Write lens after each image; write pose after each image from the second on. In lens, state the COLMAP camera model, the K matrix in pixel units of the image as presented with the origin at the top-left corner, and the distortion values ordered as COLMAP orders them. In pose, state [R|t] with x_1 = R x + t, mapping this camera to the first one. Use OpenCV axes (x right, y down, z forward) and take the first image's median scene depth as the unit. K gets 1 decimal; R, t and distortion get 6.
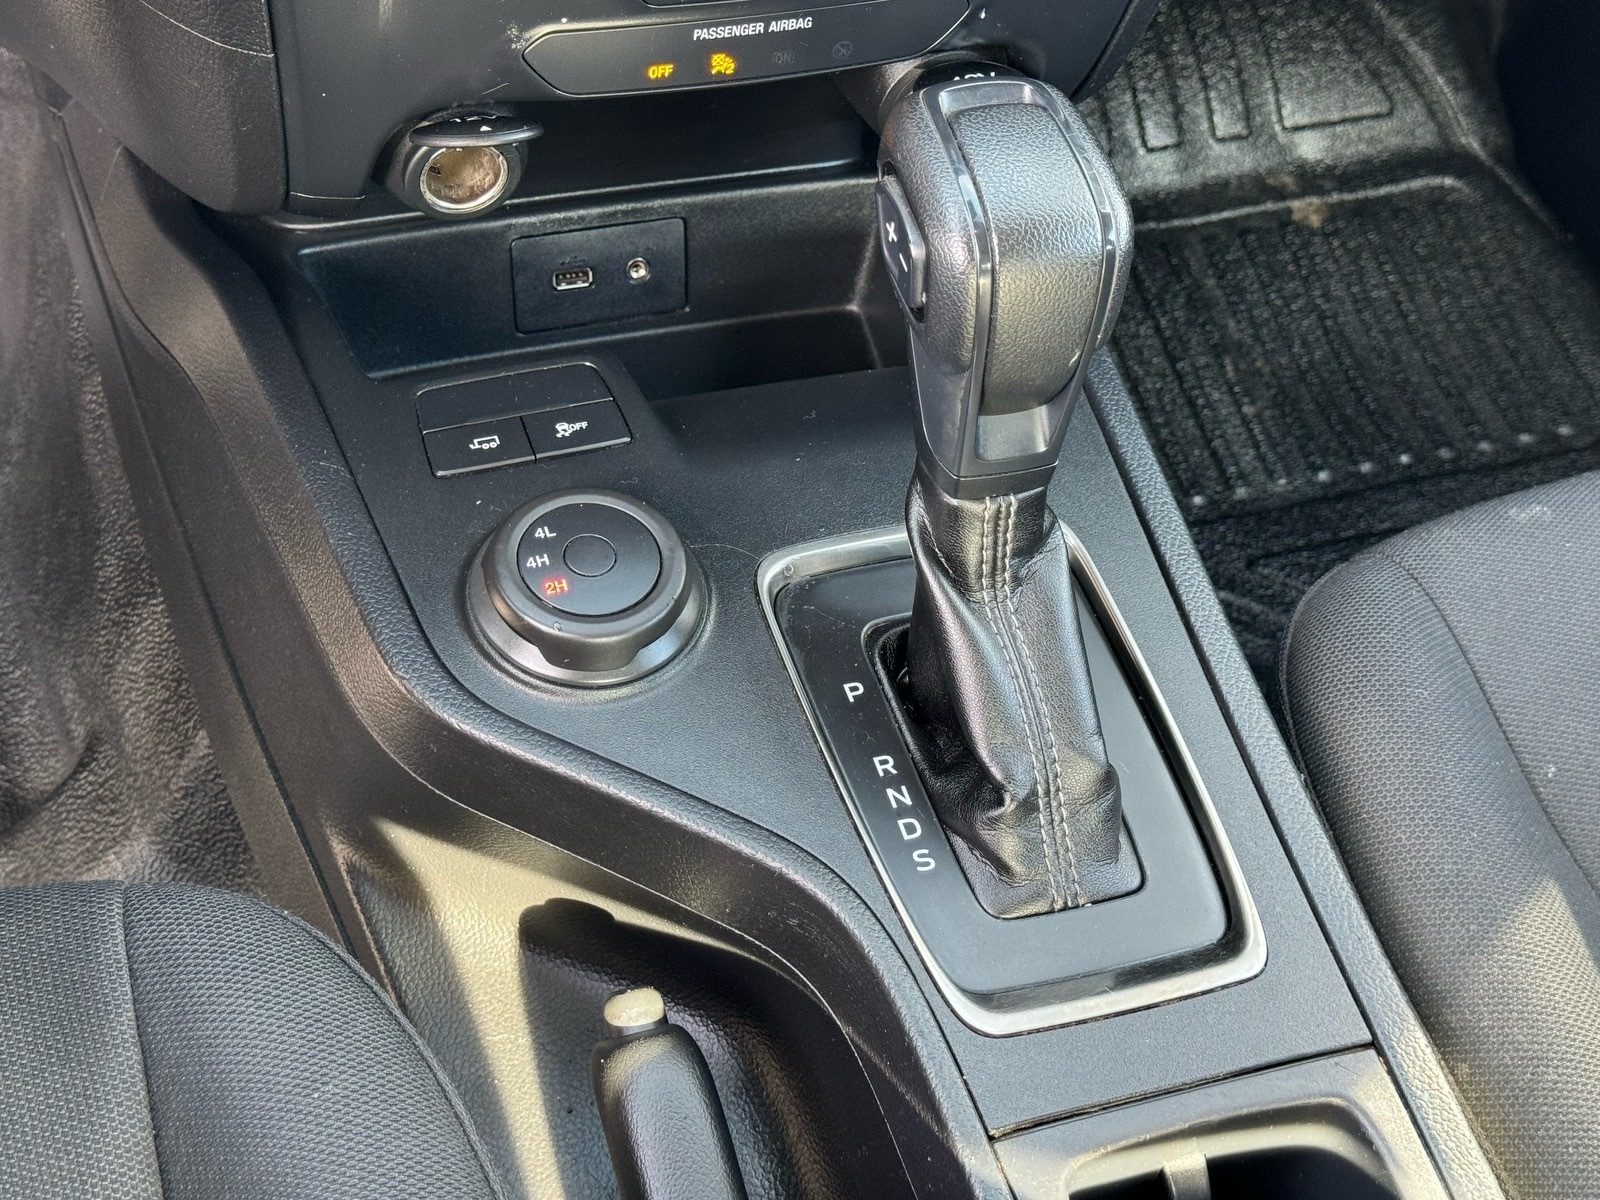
lens RADIAL K [[2279.7, 0, 800.0], [0, 2279.7, 600.0], [0, 0, 1]] dist [0.136329, -0.304971]
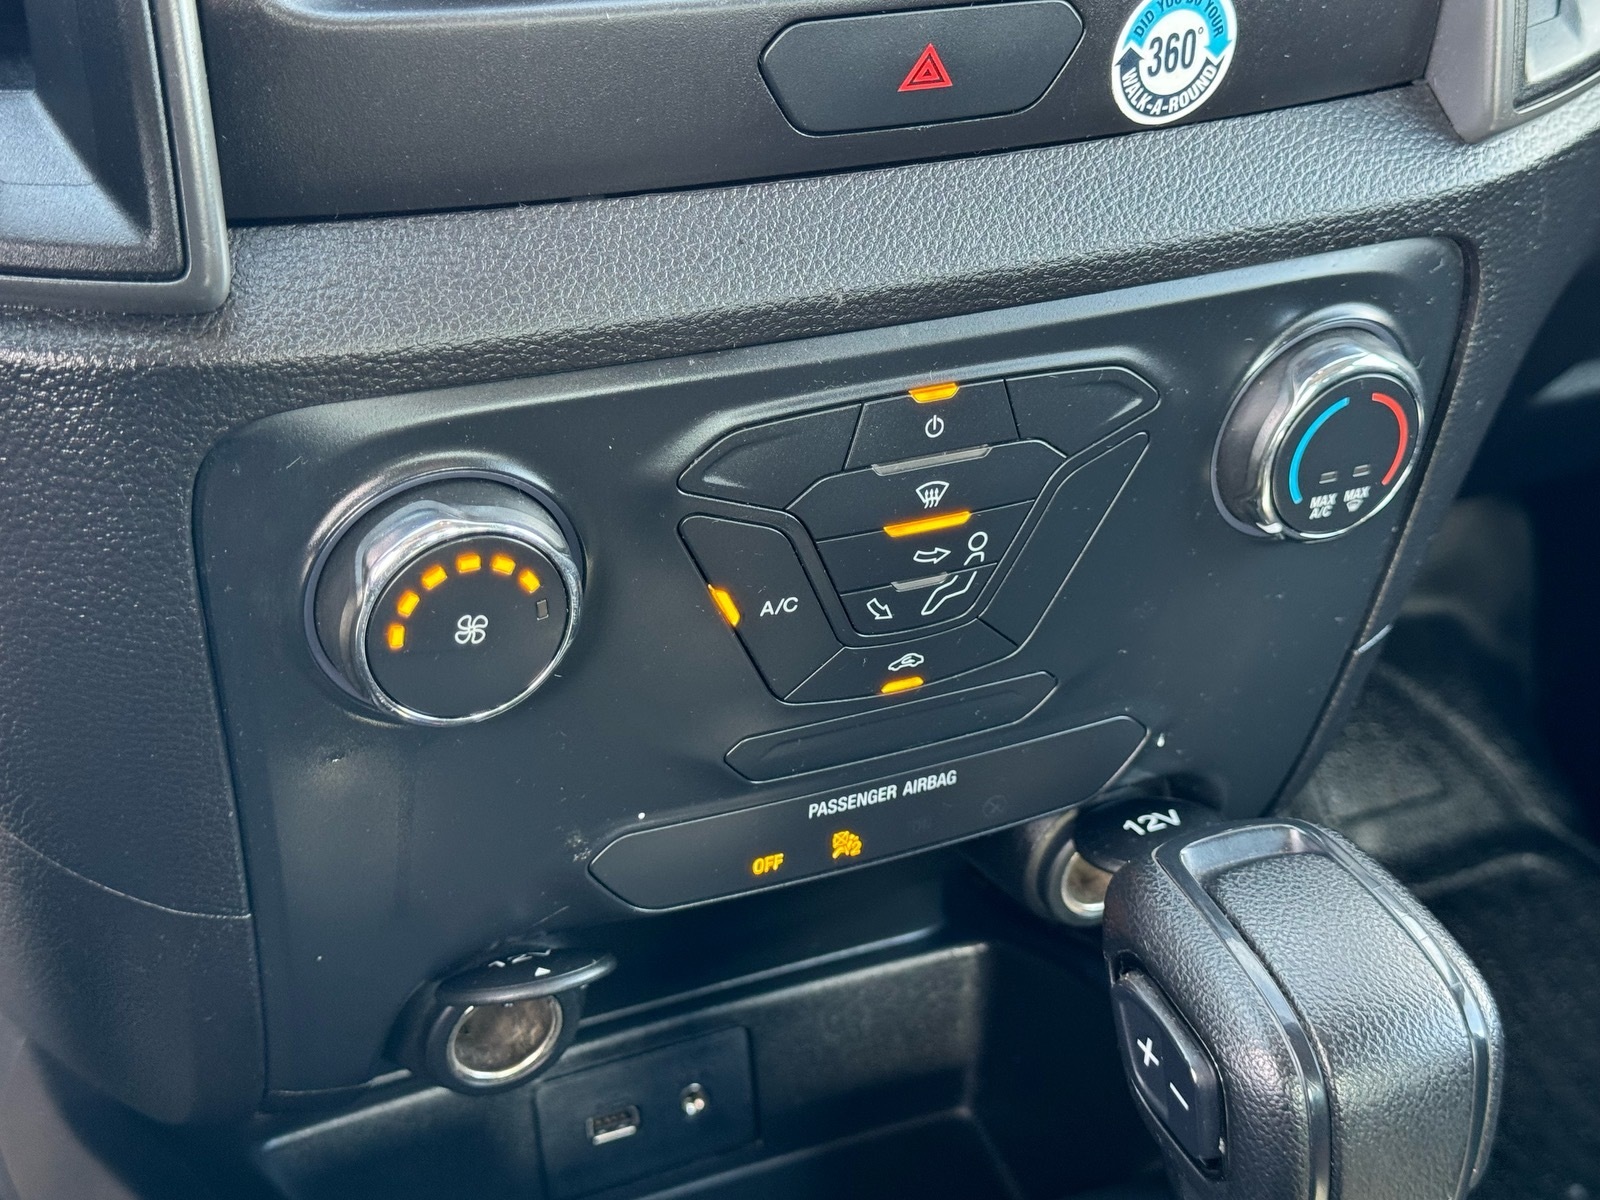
lens RADIAL K [[2279.7, 0, 800.0], [0, 2279.7, 600.0], [0, 0, 1]] dist [0.136329, -0.304971]
pose [[0.991680, -0.114051, 0.059690, -0.084364], [0.126934, 0.943509, -0.306070, -0.082527], [-0.021411, 0.311101, 0.950136, 0.267233]]
